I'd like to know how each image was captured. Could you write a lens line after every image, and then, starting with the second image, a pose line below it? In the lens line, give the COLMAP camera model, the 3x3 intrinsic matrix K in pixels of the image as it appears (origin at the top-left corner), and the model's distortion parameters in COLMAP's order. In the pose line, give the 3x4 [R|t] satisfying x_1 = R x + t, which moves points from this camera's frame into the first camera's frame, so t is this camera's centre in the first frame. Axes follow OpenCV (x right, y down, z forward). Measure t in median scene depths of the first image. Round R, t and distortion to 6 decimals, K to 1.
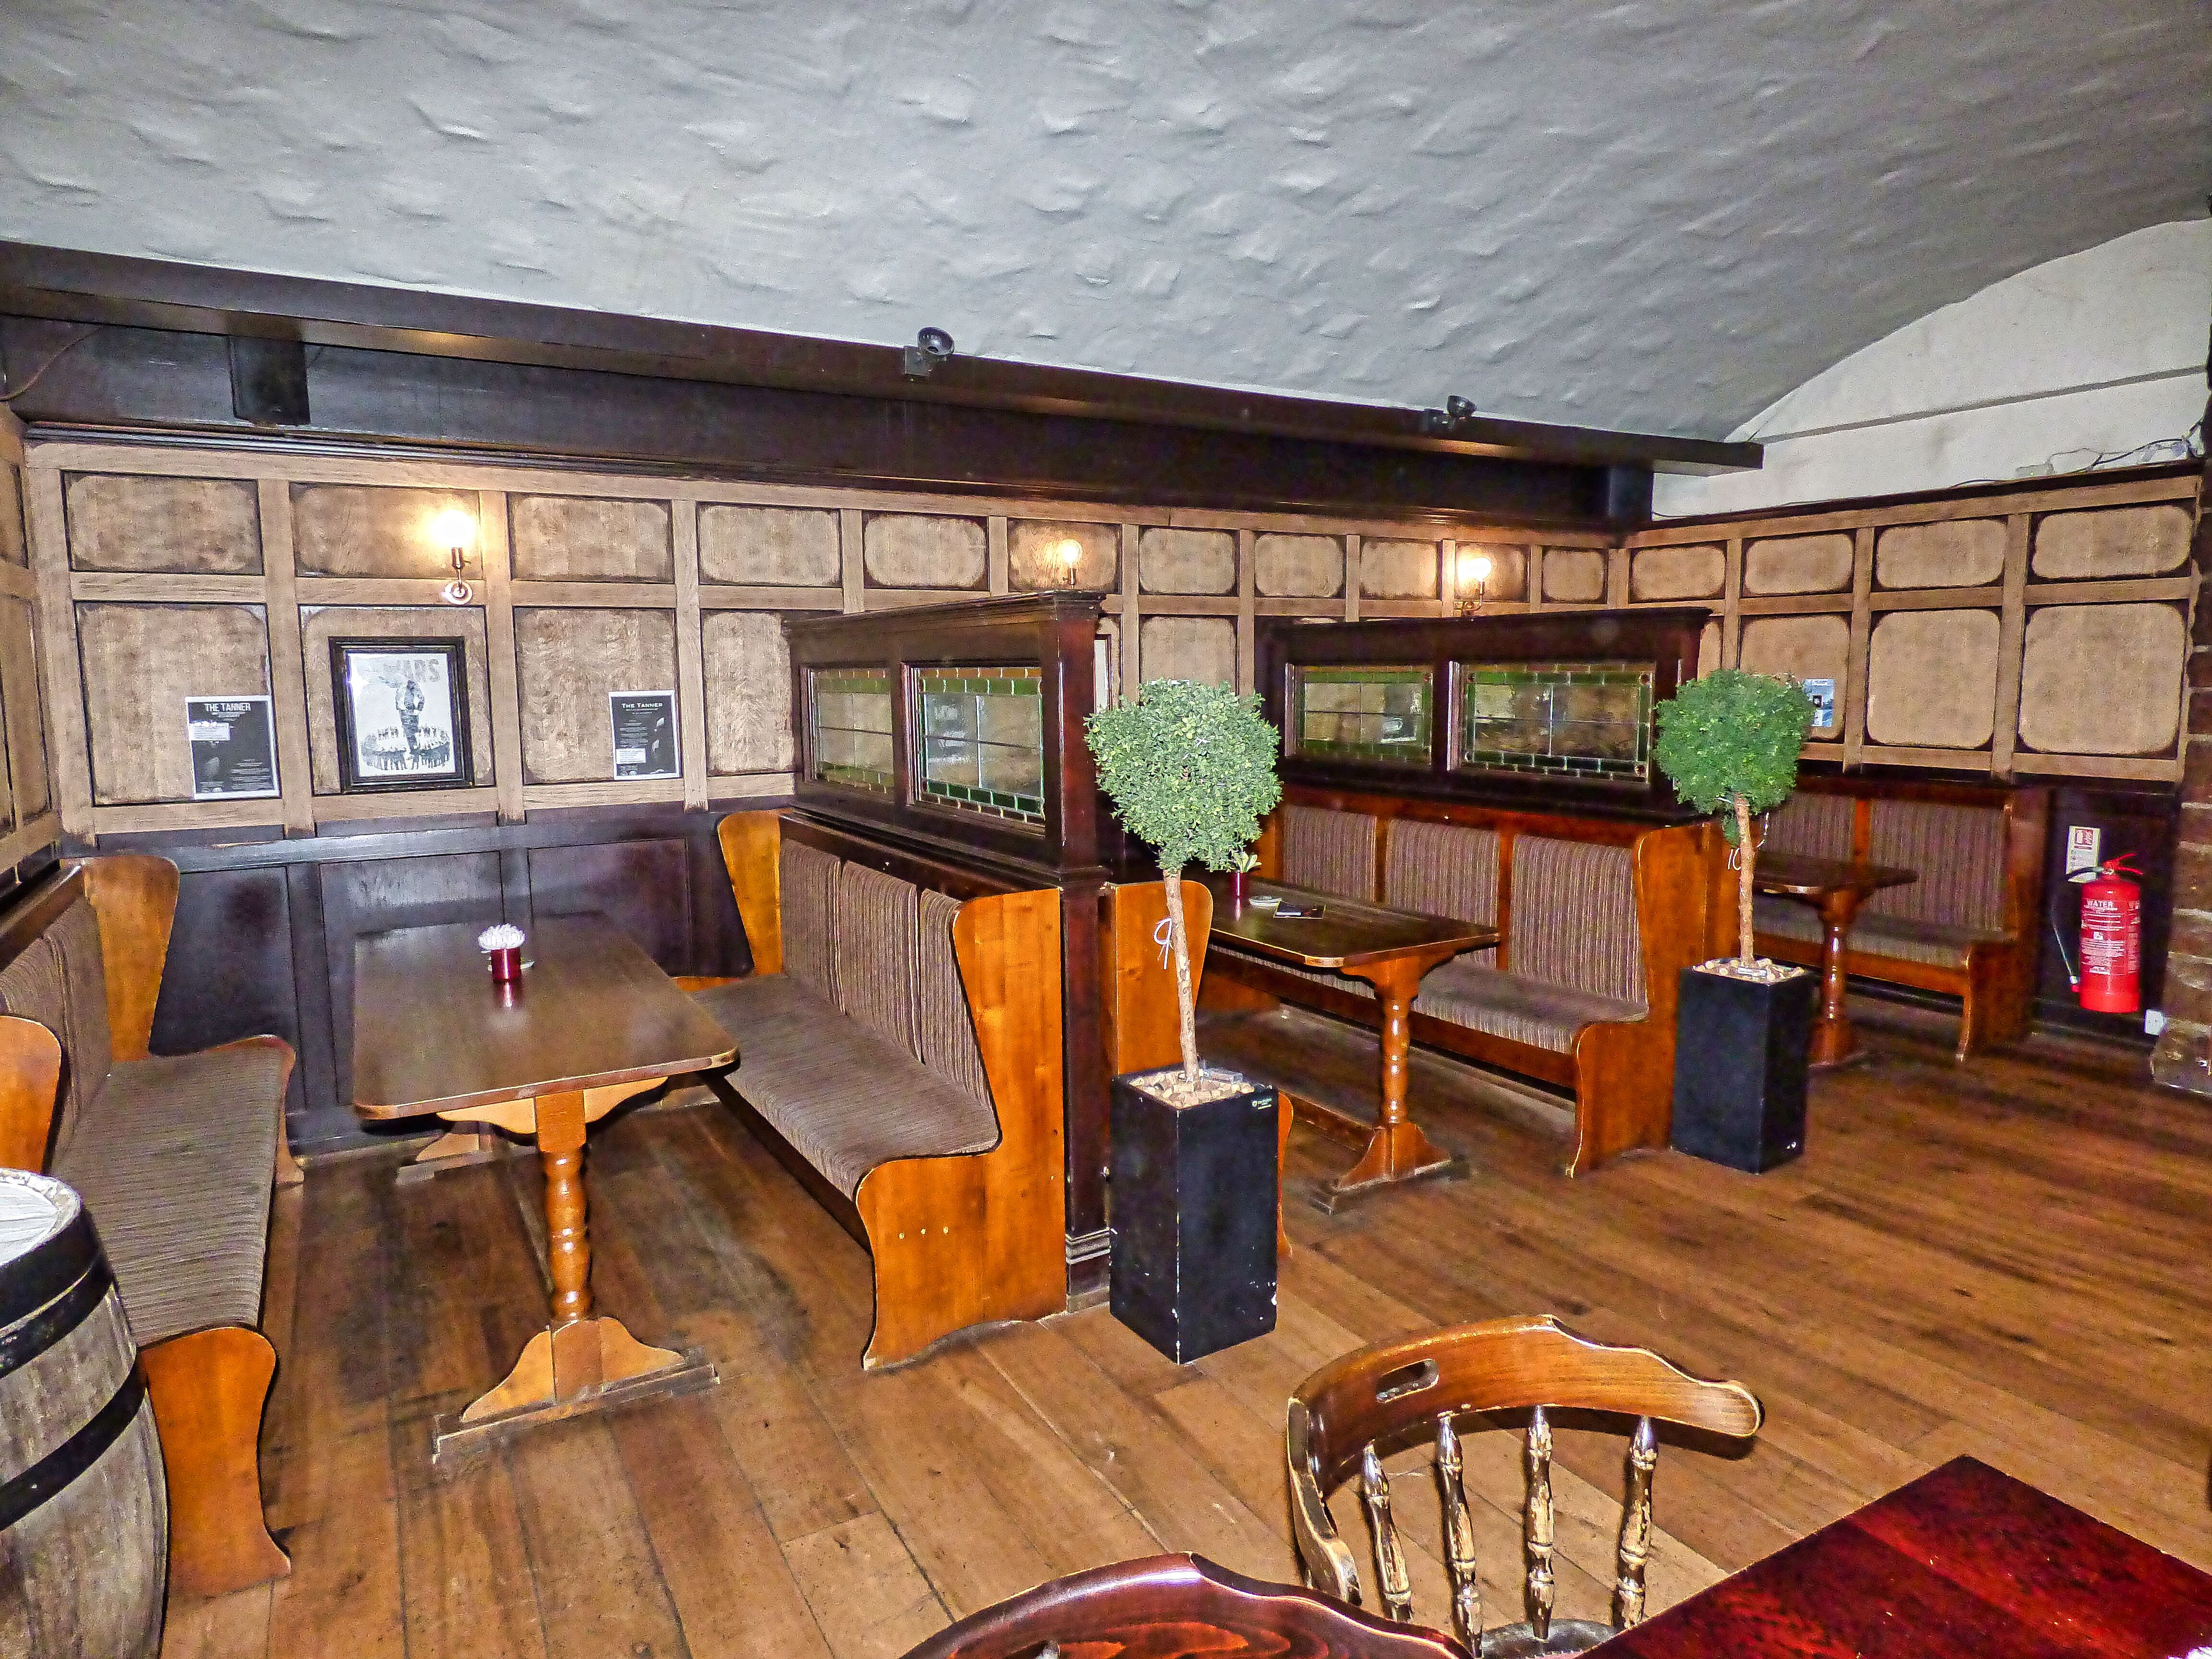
lens RADIAL K [[1330.1, 0, 1106.0], [0, 1330.1, 829.5], [0, 0, 1]] dist [-0.007233, -0.001574]
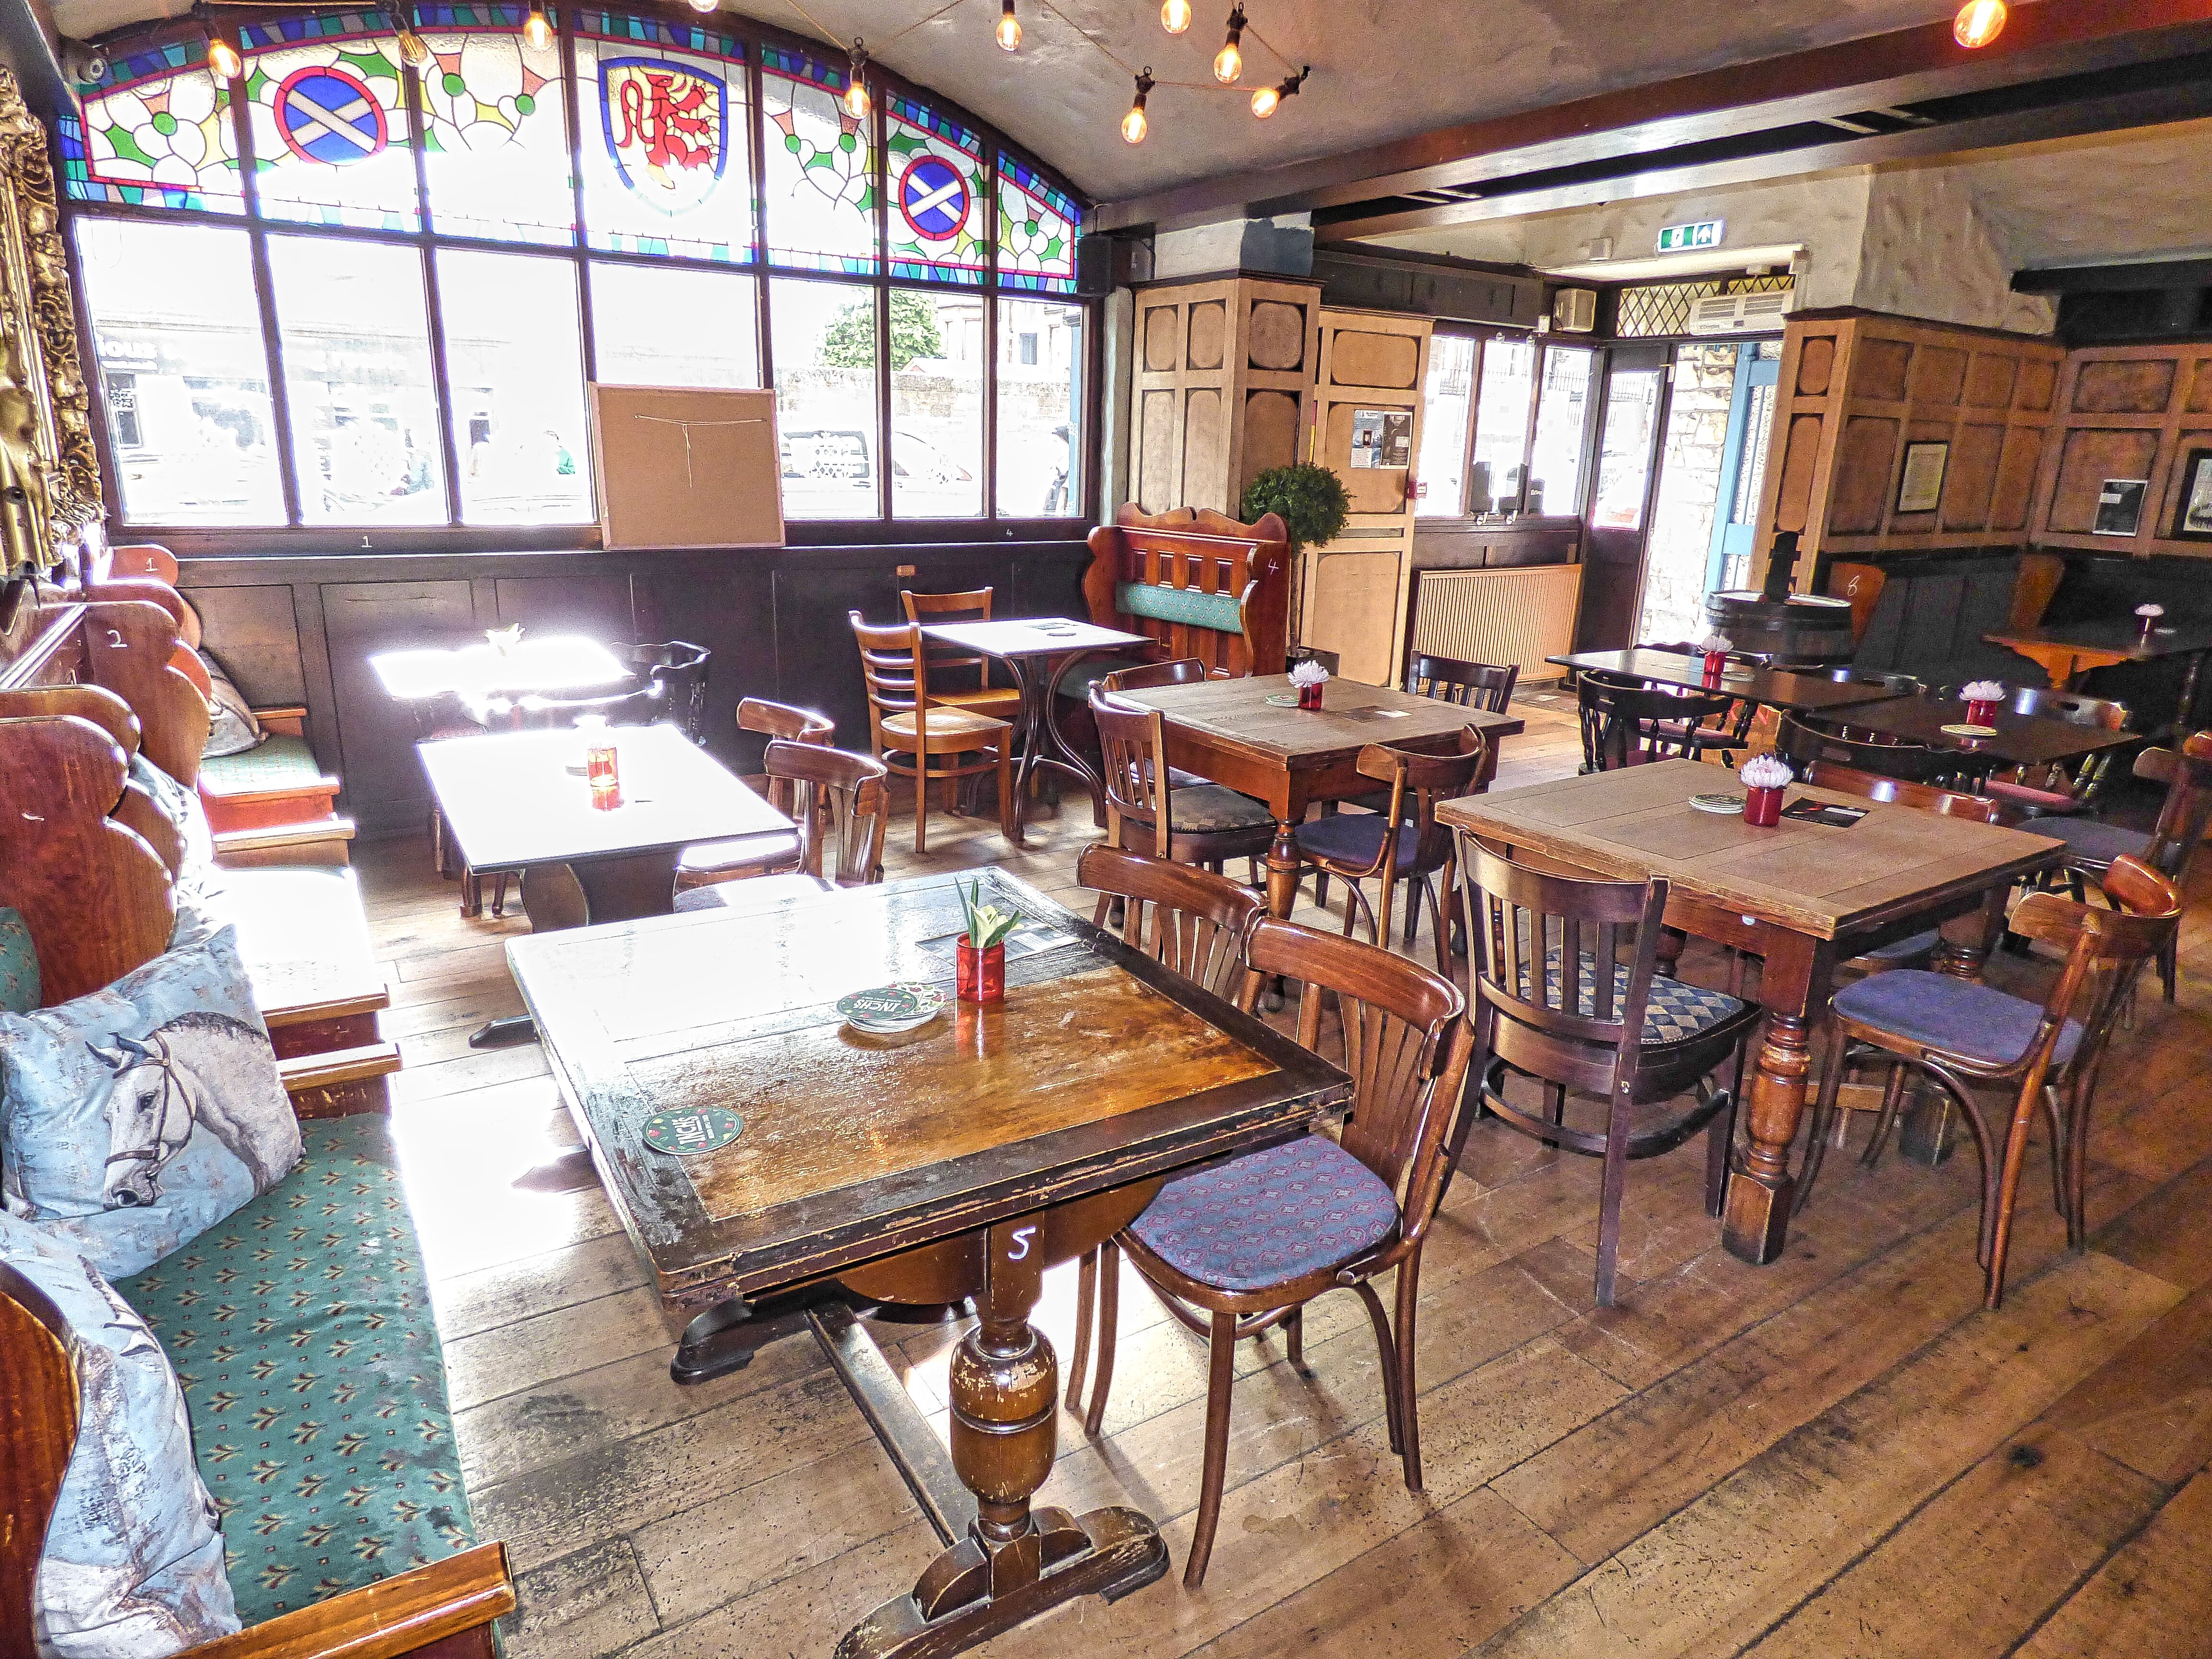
lens RADIAL K [[1331.8, 0, 1102.9], [0, 1331.8, 824.2], [0, 0, 1]] dist [-0.008500, -0.000633]
pose [[0.051636, 0.286655, -0.956641, 1.131605], [-0.151513, 0.949079, 0.276211, 0.061035], [0.987106, 0.130681, 0.092439, -0.512258]]
